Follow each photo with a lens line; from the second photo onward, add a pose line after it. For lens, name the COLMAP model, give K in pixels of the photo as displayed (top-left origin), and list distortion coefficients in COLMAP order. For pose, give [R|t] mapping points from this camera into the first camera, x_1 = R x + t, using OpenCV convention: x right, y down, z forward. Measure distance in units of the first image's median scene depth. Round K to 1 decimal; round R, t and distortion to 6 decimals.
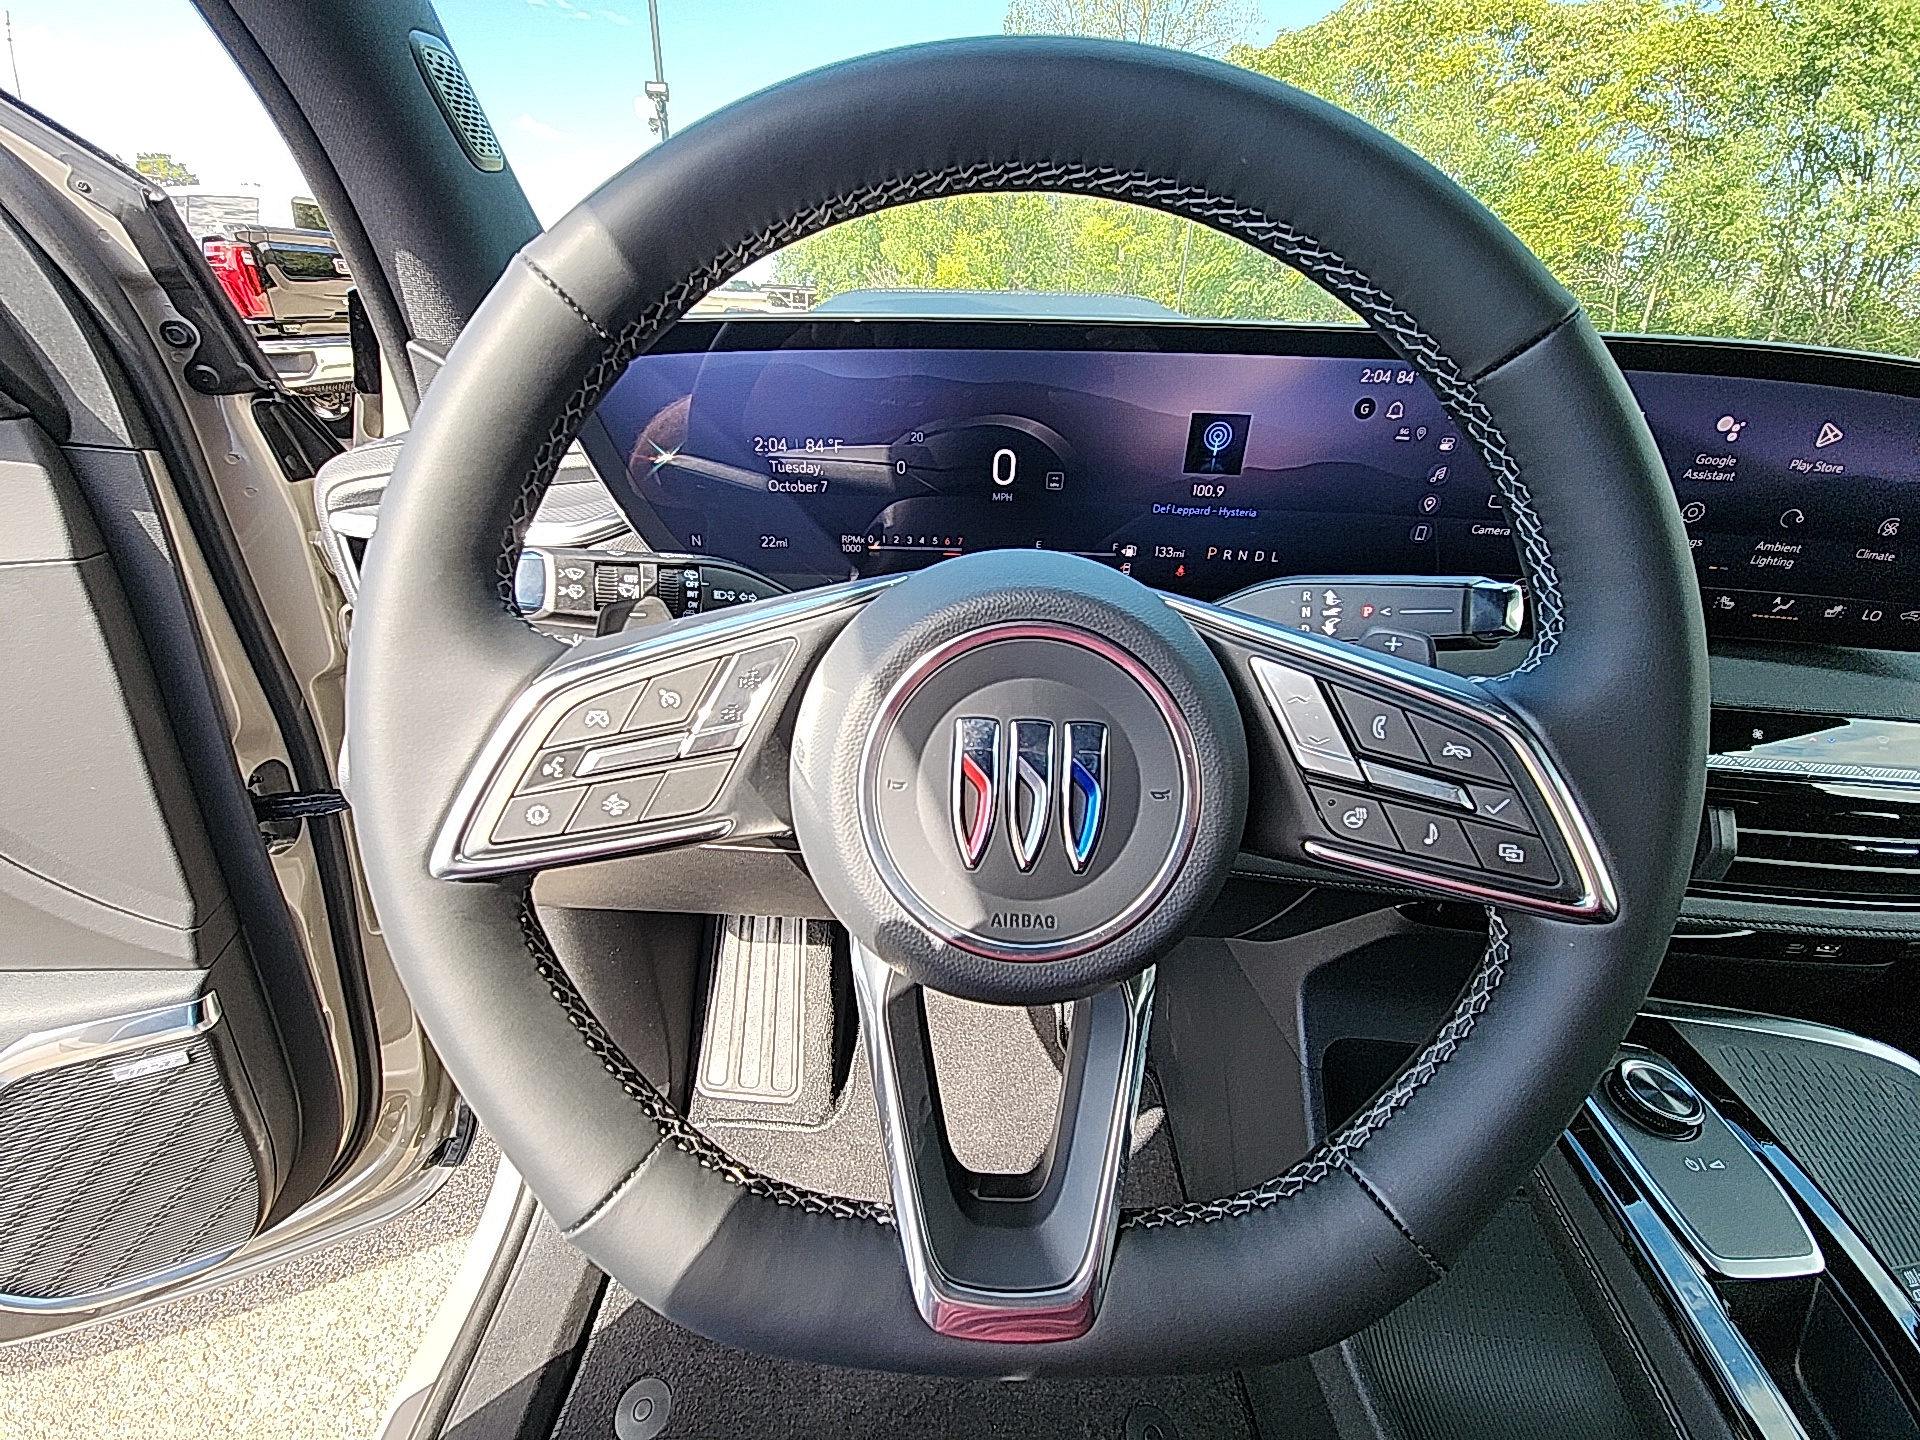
lens RADIAL K [[774.0, 0, 952.9], [0, 774.0, 706.6], [0, 0, 1]] dist [0.013308, -0.008585]
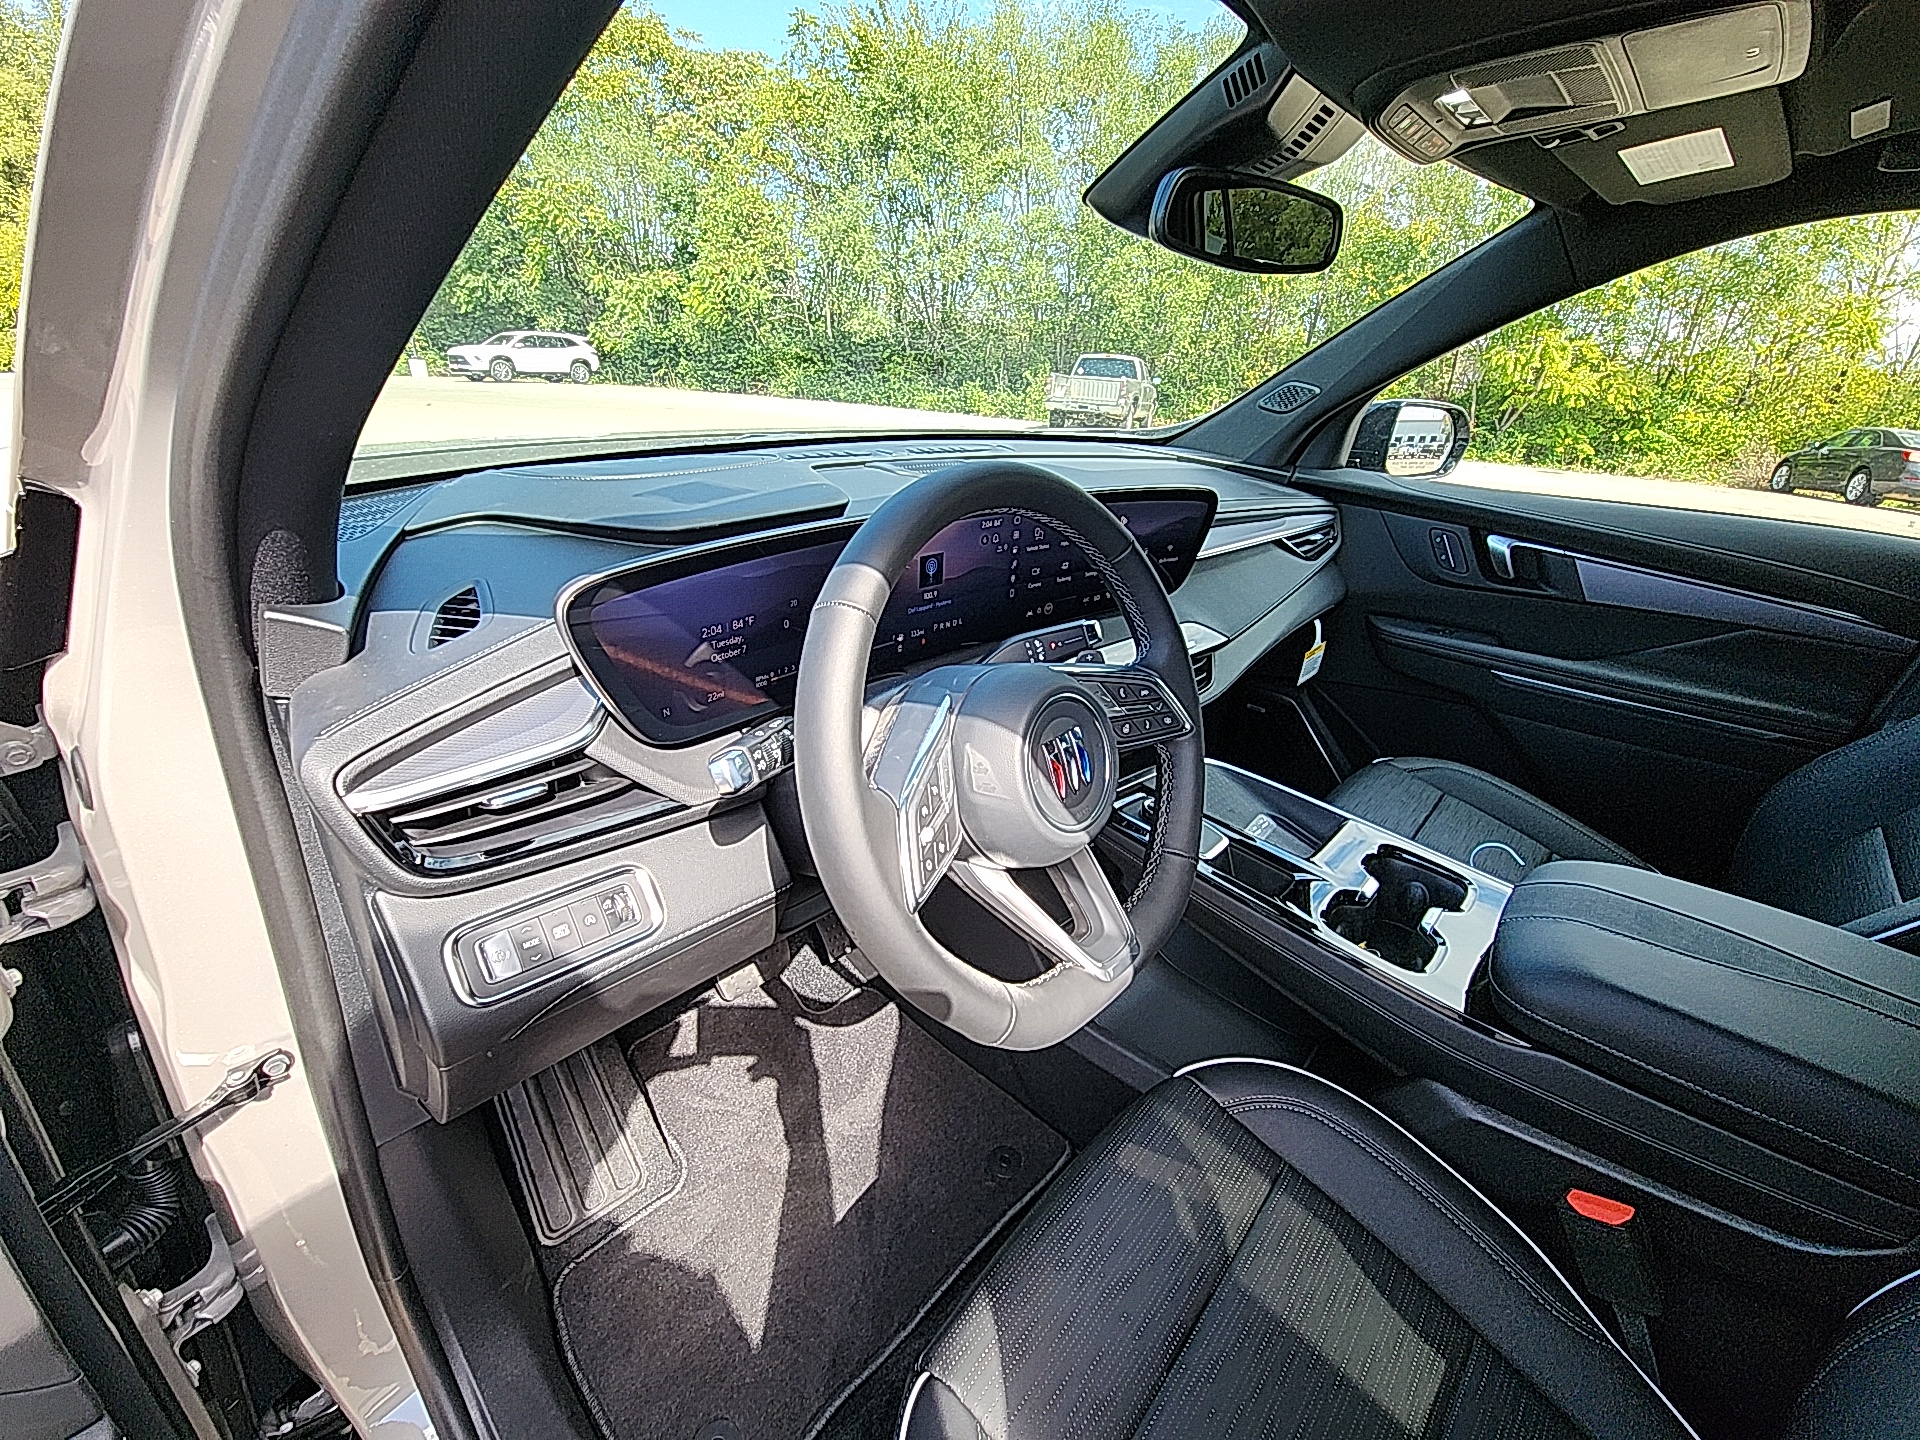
lens RADIAL K [[774.0, 0, 950.5], [0, 774.0, 704.9], [0, 0, 1]] dist [0.013308, -0.008585]
pose [[0.682679, -0.304666, 0.664175, -0.671916], [0.303344, 0.945075, 0.121722, -0.184266], [-0.664779, 0.118376, 0.737601, -0.229299]]
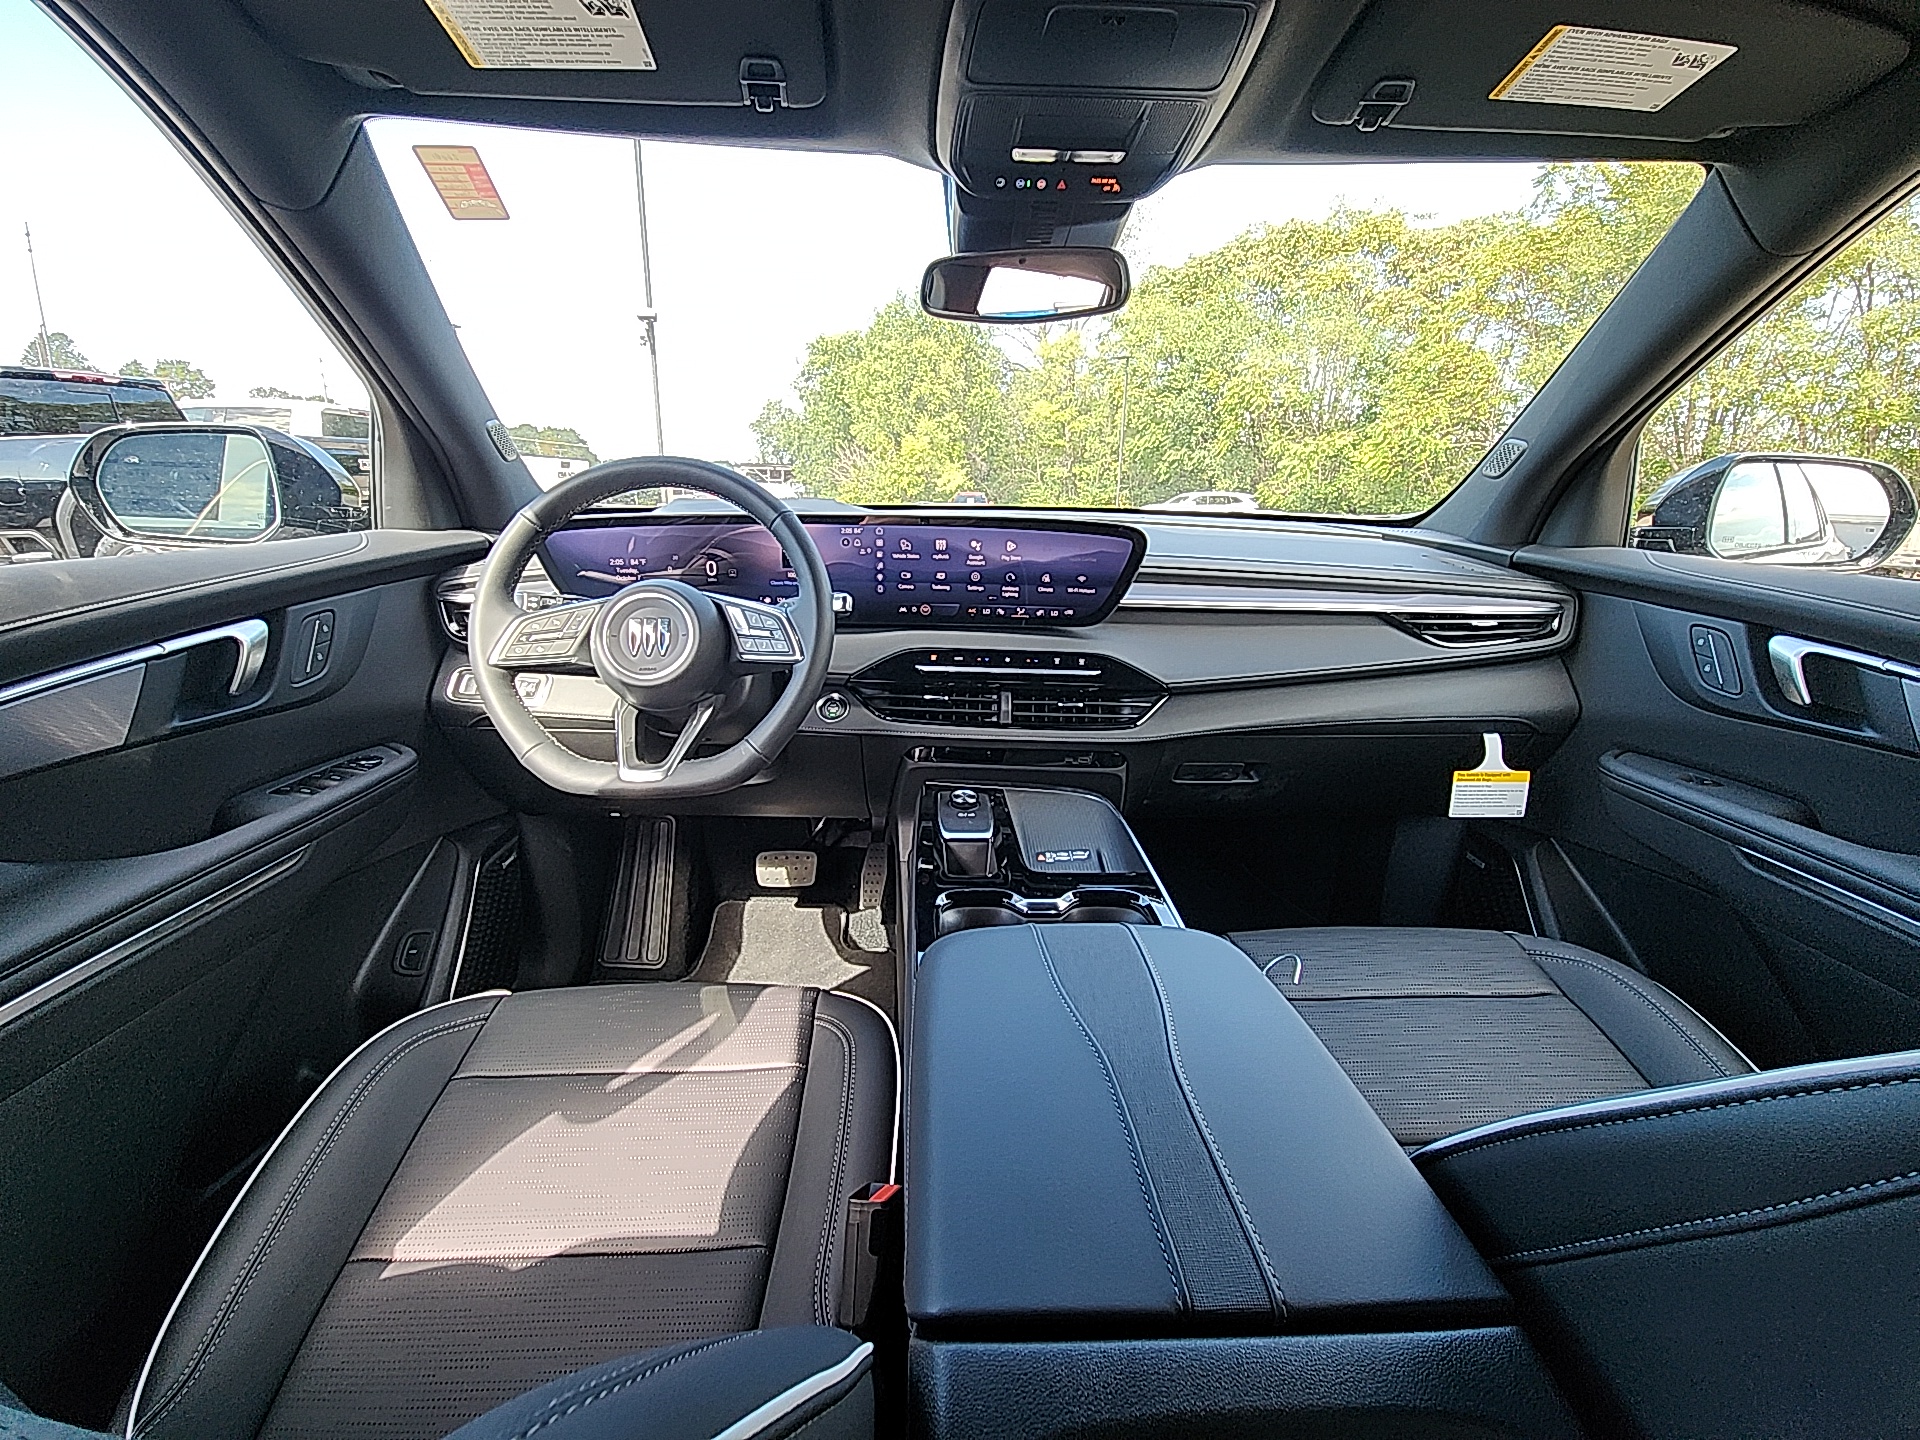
lens RADIAL K [[774.0, 0, 952.7], [0, 774.0, 703.9], [0, 0, 1]] dist [0.013308, -0.008585]
pose [[0.999009, -0.033190, 0.029669, 0.570190], [0.038225, 0.981132, -0.189523, 0.474021], [-0.022818, 0.190469, 0.981428, -1.054896]]
